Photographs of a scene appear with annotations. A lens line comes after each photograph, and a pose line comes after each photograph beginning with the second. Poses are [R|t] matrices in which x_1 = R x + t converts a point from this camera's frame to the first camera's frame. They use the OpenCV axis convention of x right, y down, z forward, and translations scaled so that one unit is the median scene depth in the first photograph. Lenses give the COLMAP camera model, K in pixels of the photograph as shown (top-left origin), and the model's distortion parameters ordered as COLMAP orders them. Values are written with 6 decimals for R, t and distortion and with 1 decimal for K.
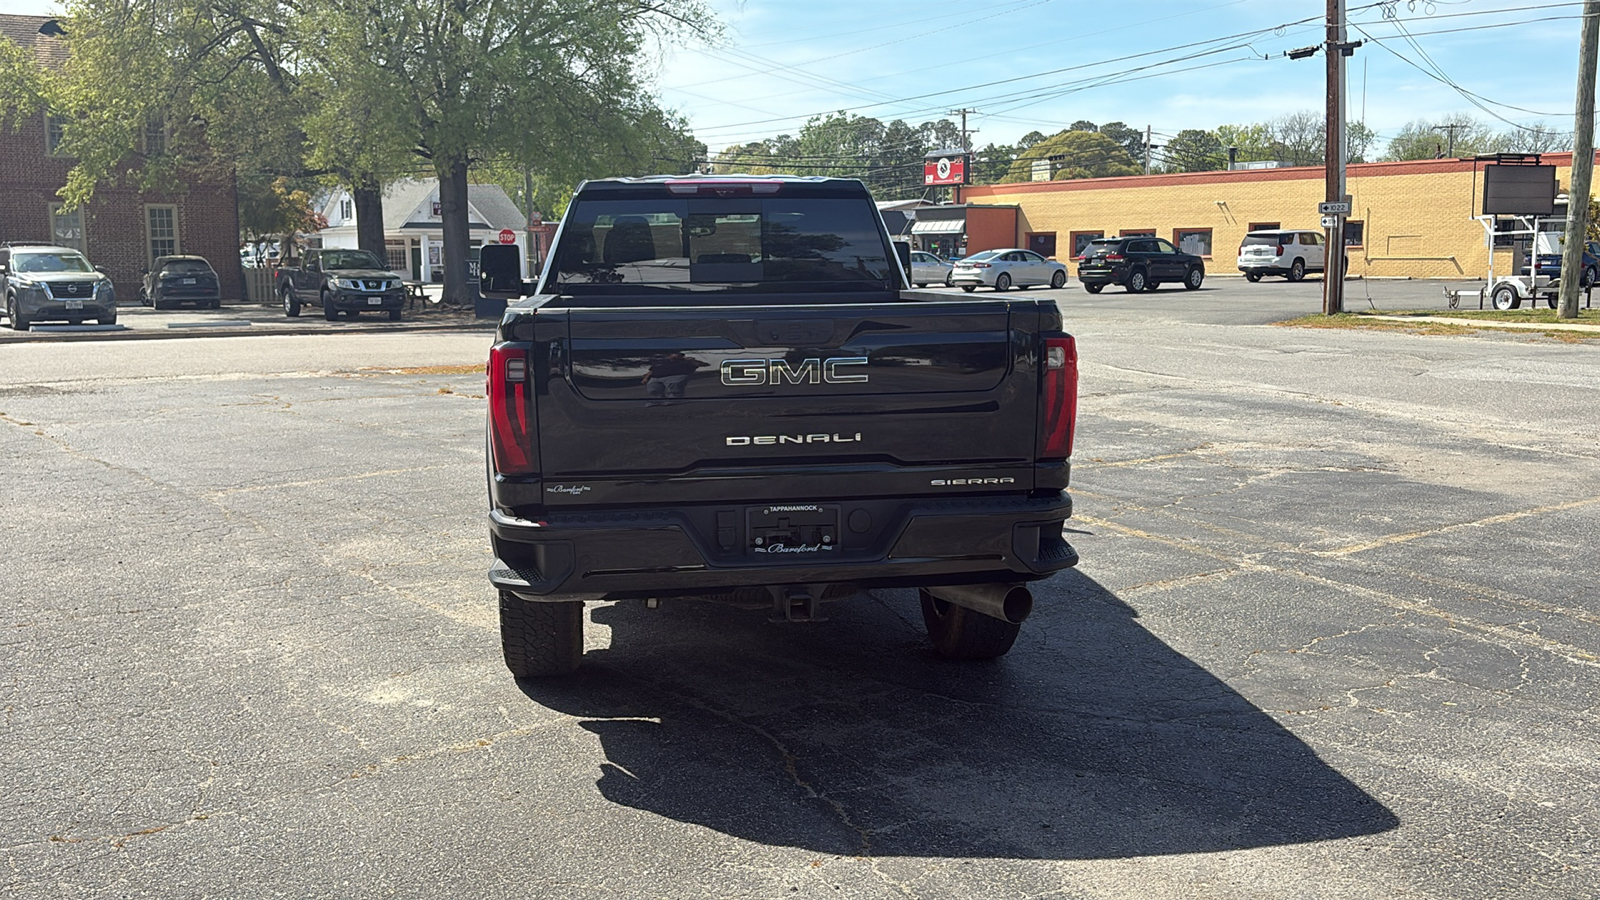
lens RADIAL K [[1458.5, 0, 731.4], [0, 1458.5, 449.0], [0, 0, 1]] dist [0.078560, -0.122842]
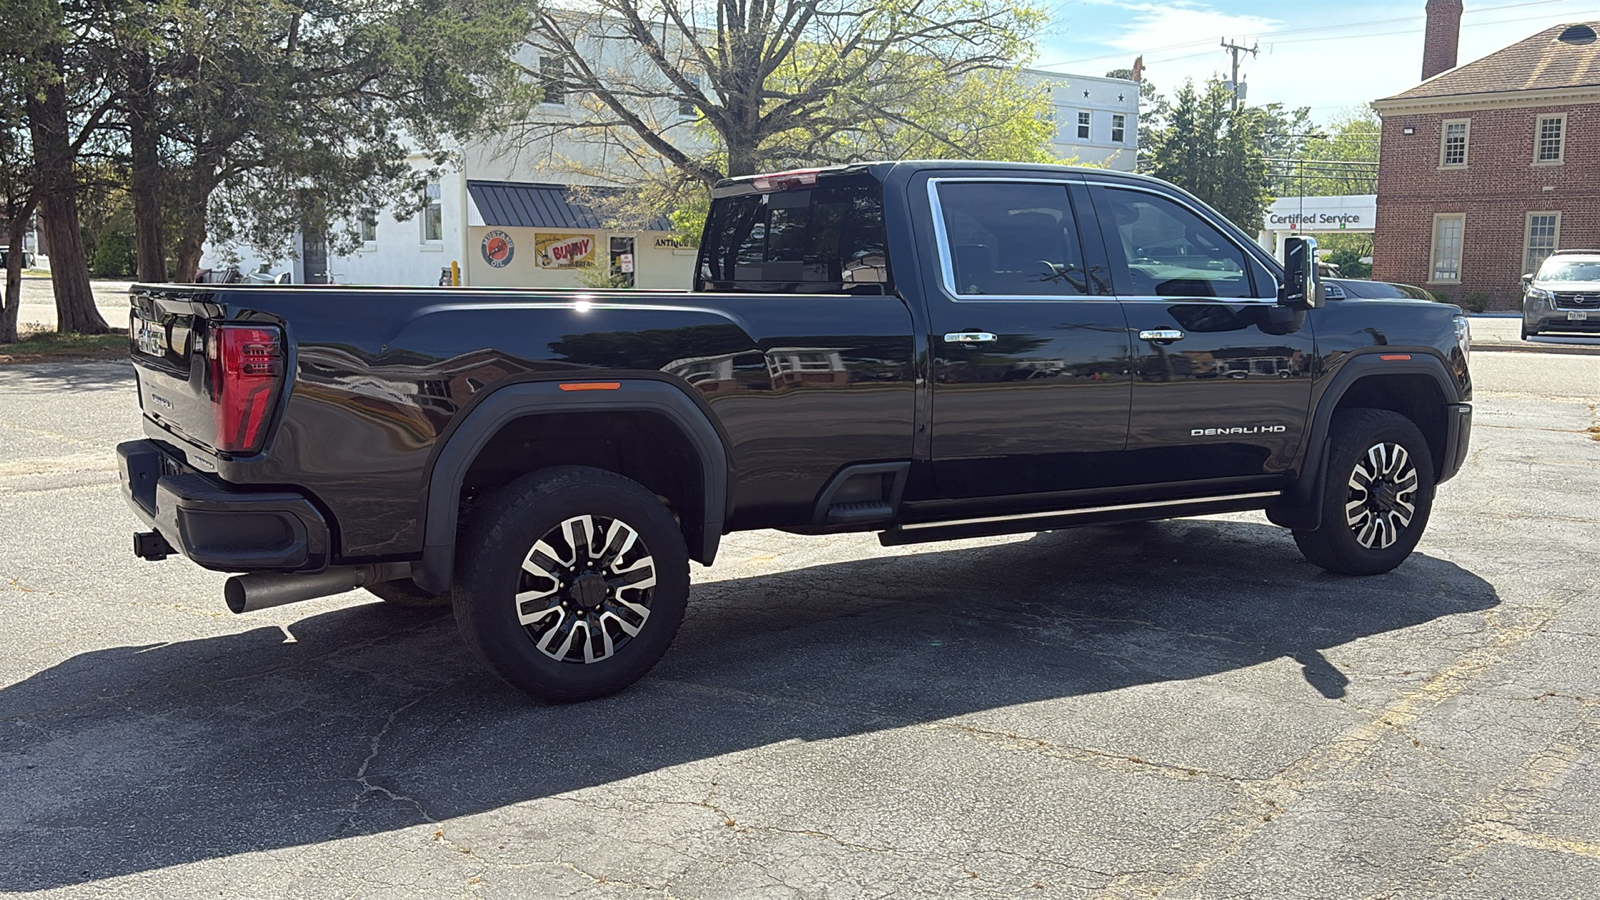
lens RADIAL K [[1441.6, 0, 792.1], [0, 1441.6, 428.2], [0, 0, 1]] dist [0.067017, -0.119794]
pose [[0.429714, 0.112075, -0.895983, 0.189801], [-0.129128, 0.989696, 0.061867, -0.018019], [0.893684, 0.089112, 0.439758, 0.136617]]
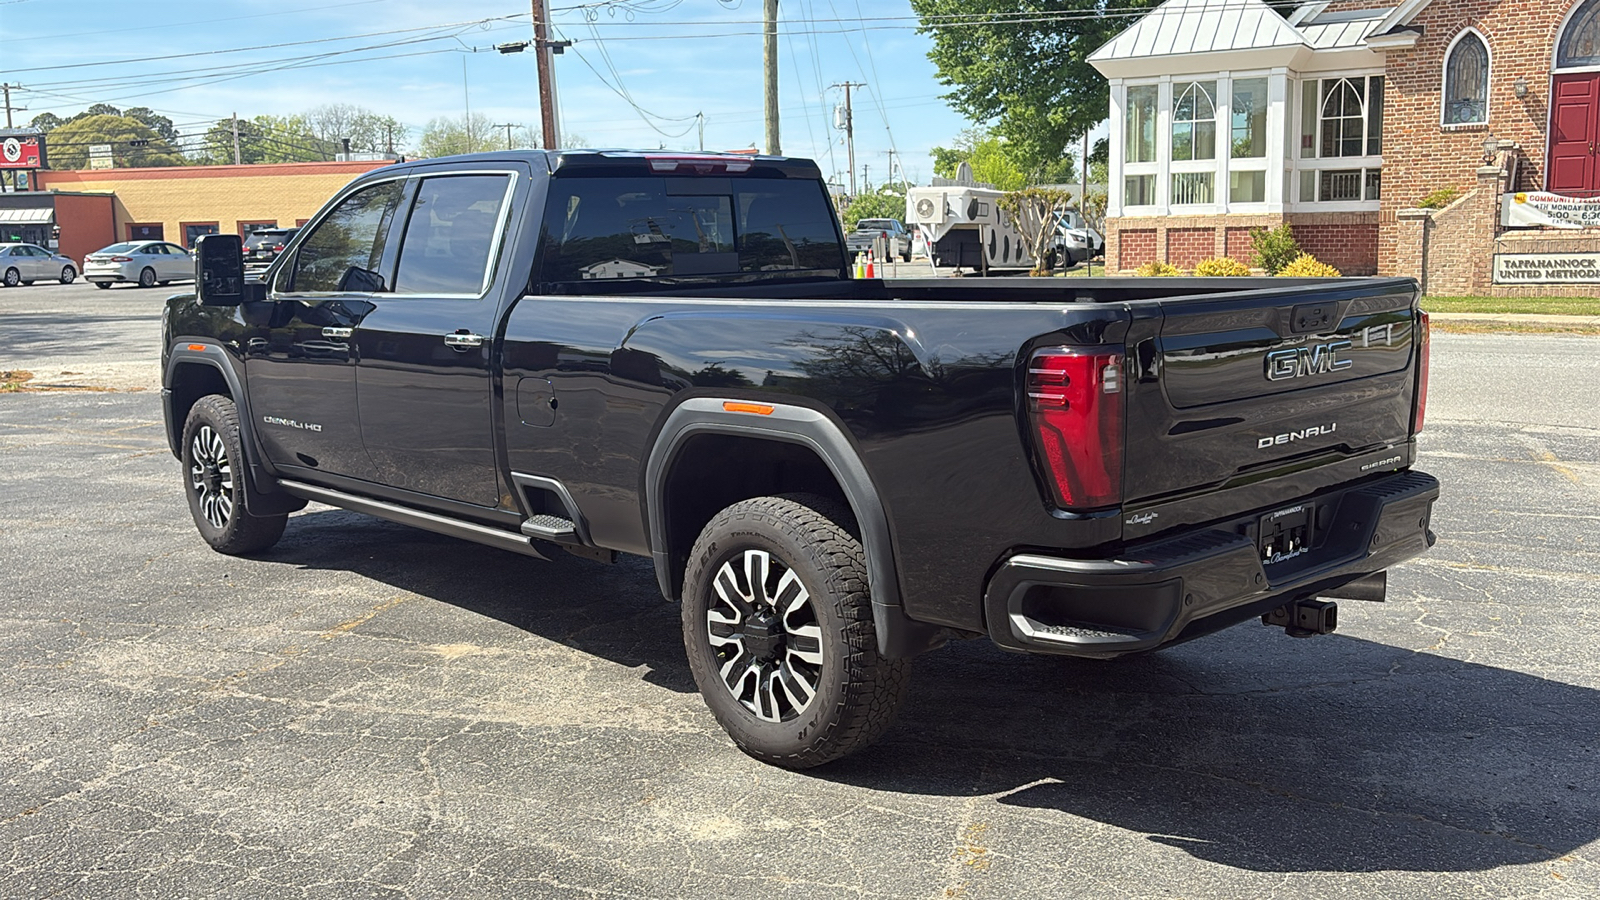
lens RADIAL K [[1501.6, 0, 798.9], [0, 1501.6, 397.0], [0, 0, 1]] dist [0.067010, -0.079672]
pose [[0.819432, -0.073224, 0.568480, -0.110416], [0.091006, 0.995846, -0.002908, -0.008197], [-0.565906, 0.054118, 0.822692, 0.057004]]
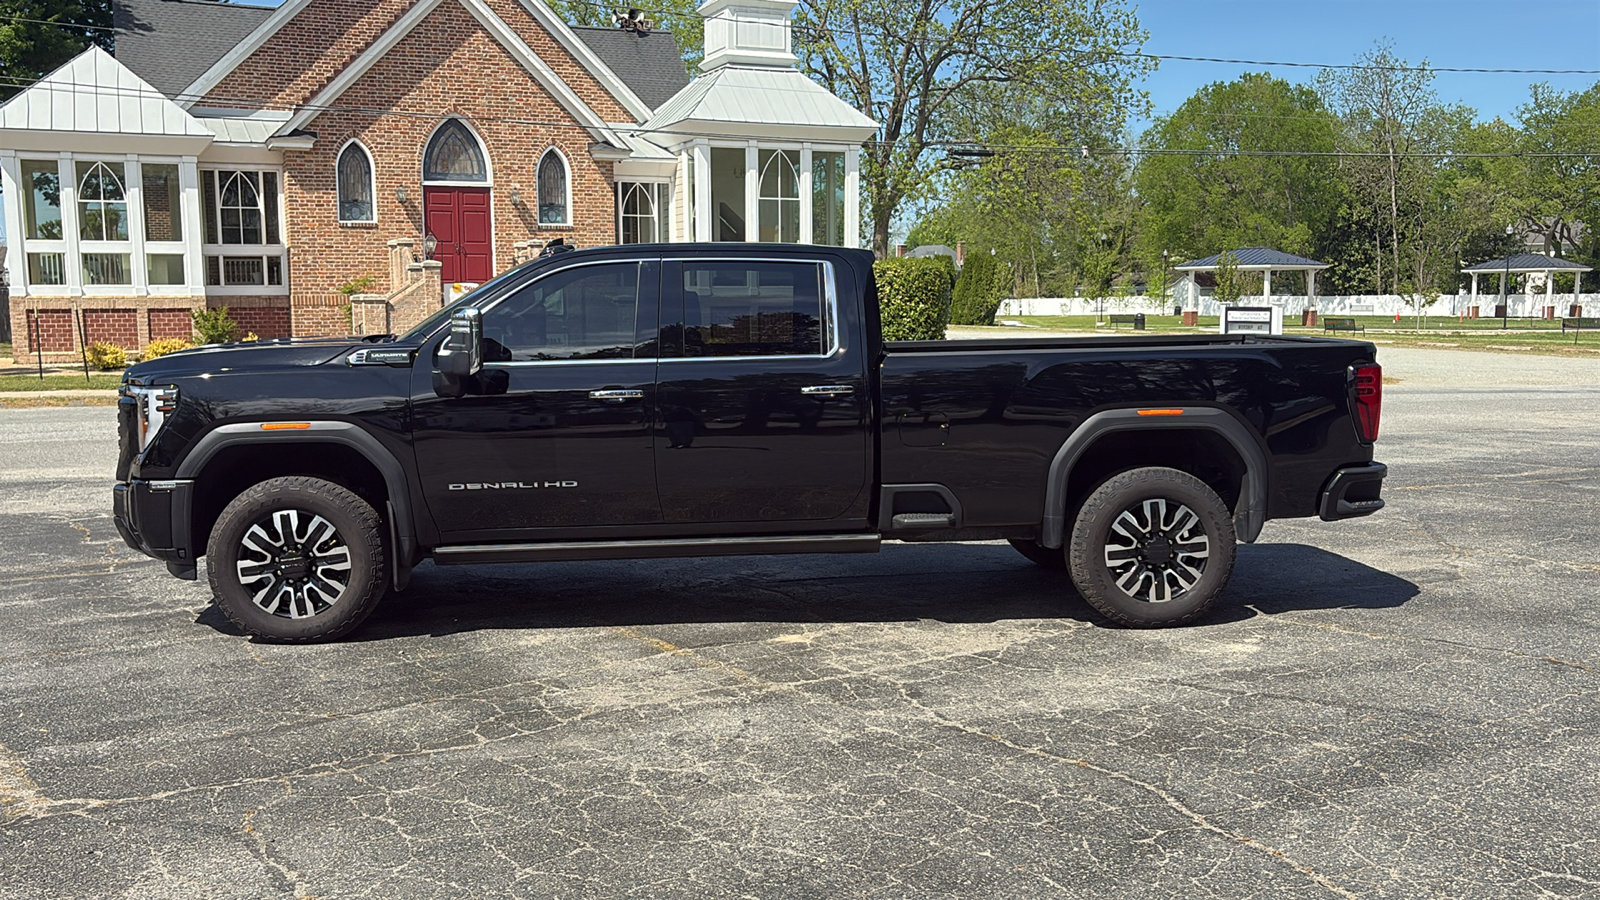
lens RADIAL K [[1446.9, 0, 839.2], [0, 1446.9, 451.6], [0, 0, 1]] dist [0.144086, -0.385688]
pose [[0.032598, -0.100049, 0.994448, -0.271142], [0.138901, 0.985775, 0.094624, -0.031714], [-0.989770, 0.135045, 0.046031, 0.224951]]
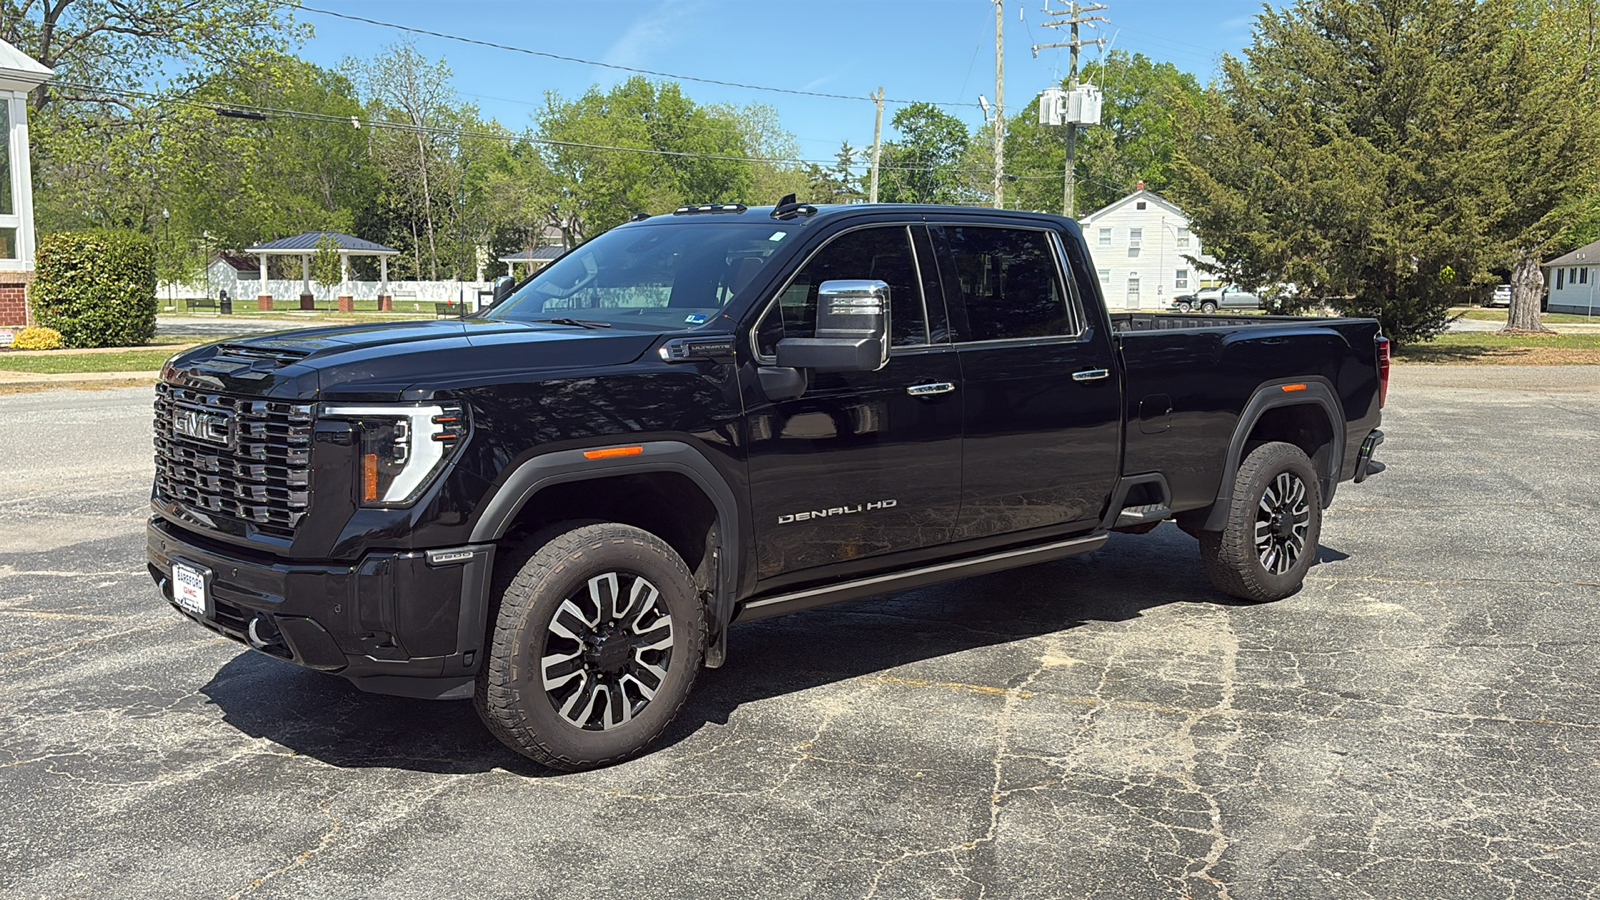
lens RADIAL K [[1438.8, 0, 770.7], [0, 1438.8, 440.9], [0, 0, 1]] dist [0.080481, -0.152314]
pose [[-0.551847, -0.087852, 0.829305, -0.184389], [0.111304, 0.977780, 0.177646, -0.052445], [-0.826484, 0.190339, -0.529807, 0.386502]]
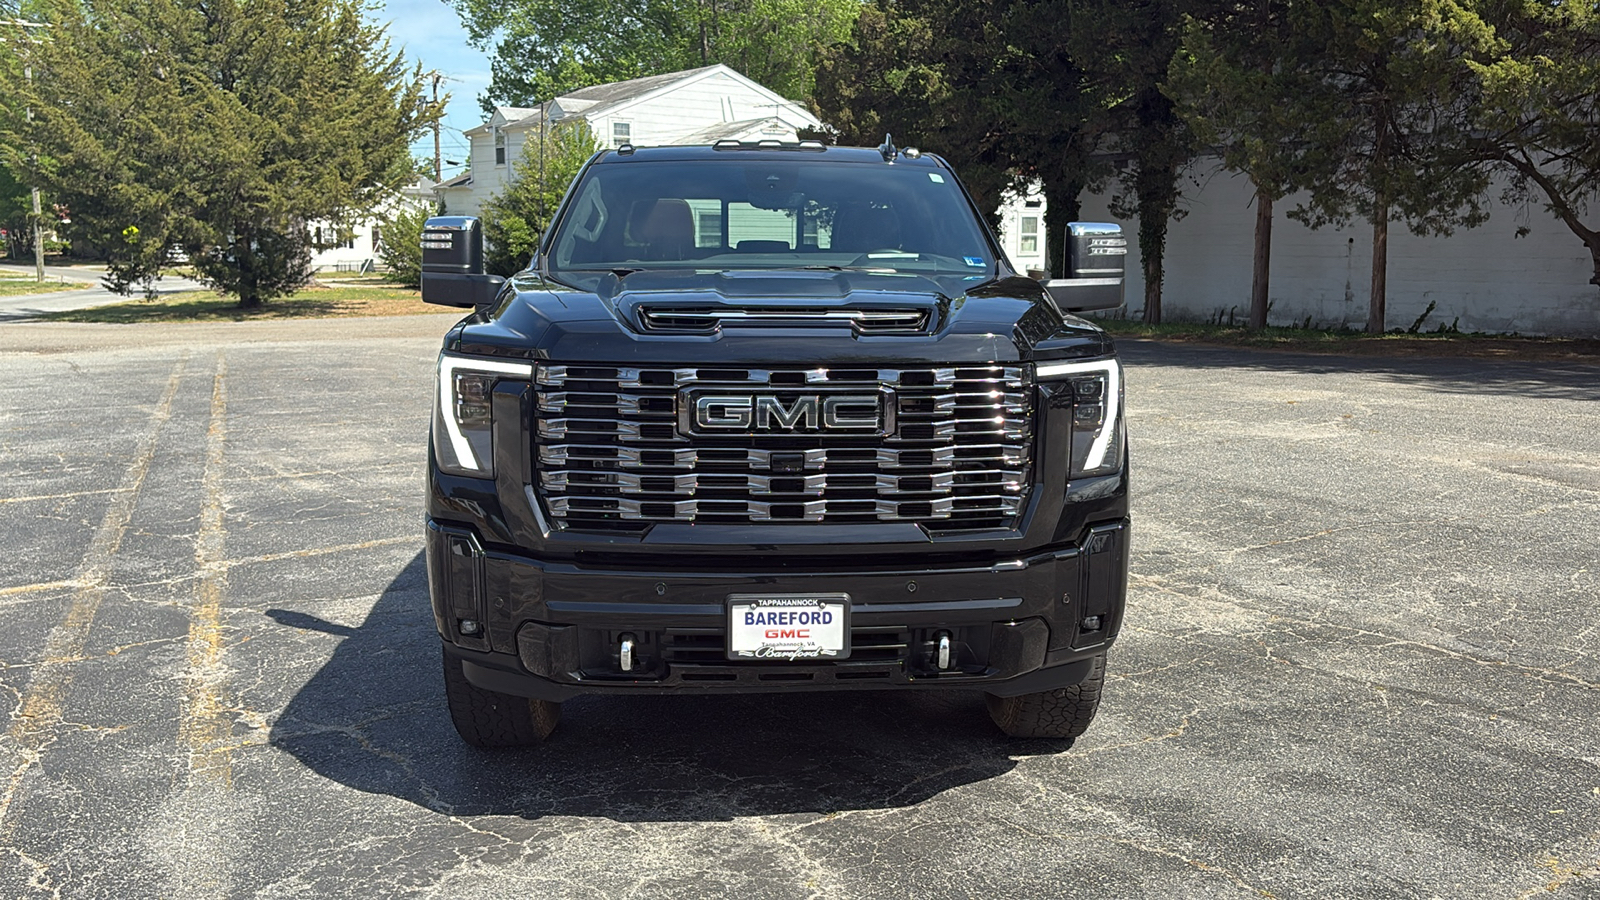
lens RADIAL K [[1441.6, 0, 792.1], [0, 1441.6, 428.2], [0, 0, 1]] dist [0.067017, -0.119794]
pose [[-0.994932, -0.012124, 0.099818, -0.032464], [0.013855, 0.966704, 0.255522, -0.061514], [-0.099593, 0.255610, -0.961637, 0.466401]]
